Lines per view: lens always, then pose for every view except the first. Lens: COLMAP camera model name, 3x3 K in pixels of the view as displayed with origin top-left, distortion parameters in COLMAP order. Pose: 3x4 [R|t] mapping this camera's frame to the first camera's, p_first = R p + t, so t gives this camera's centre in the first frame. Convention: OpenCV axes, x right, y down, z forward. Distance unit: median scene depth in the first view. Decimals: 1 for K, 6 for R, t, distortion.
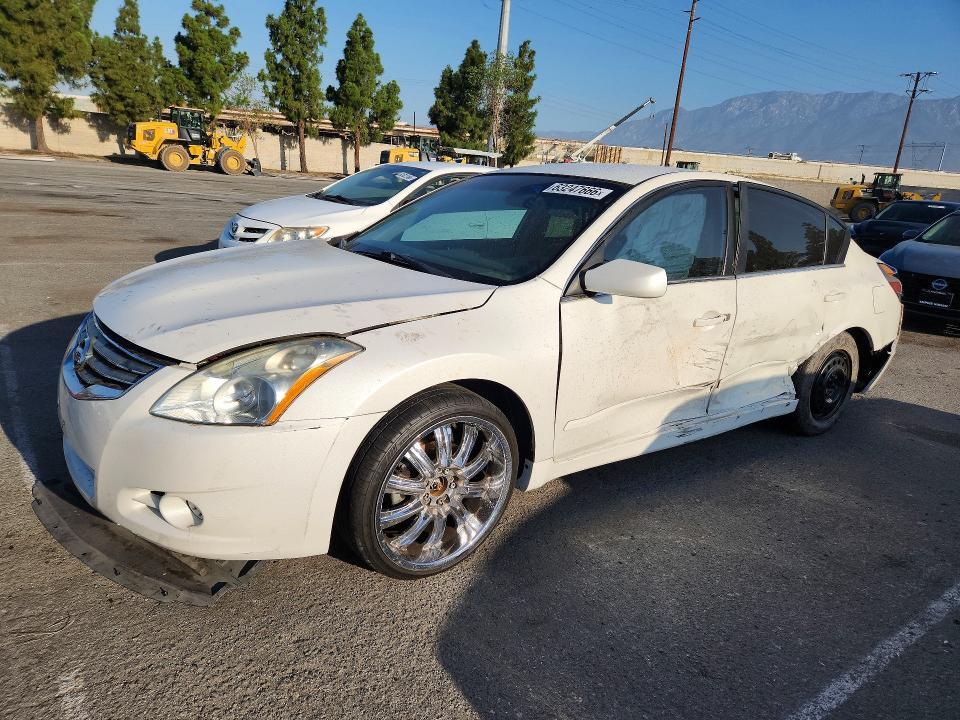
lens RADIAL K [[664.0, 0, 480.0], [0, 664.0, 360.0], [0, 0, 1]] dist [0.013293, 0.000906]
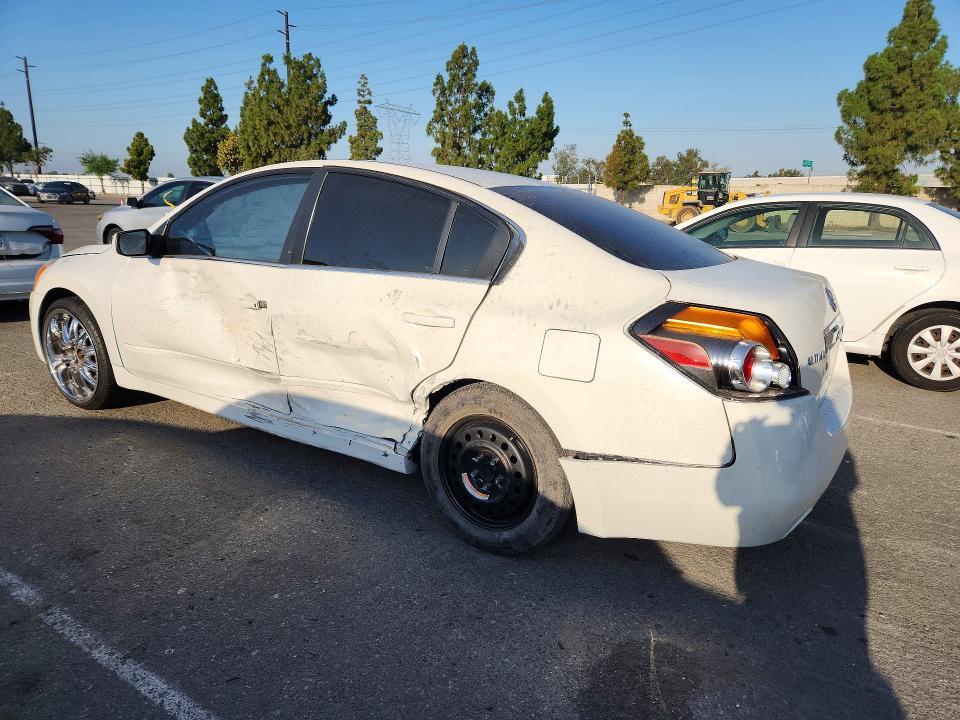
lens RADIAL K [[664.0, 0, 480.0], [0, 664.0, 360.0], [0, 0, 1]] dist [0.013293, 0.000906]
pose [[0.371076, 0.161907, -0.914379, 0.117250], [-0.266984, 0.961708, 0.061939, -0.011052], [0.889394, 0.221141, 0.400093, 0.077243]]
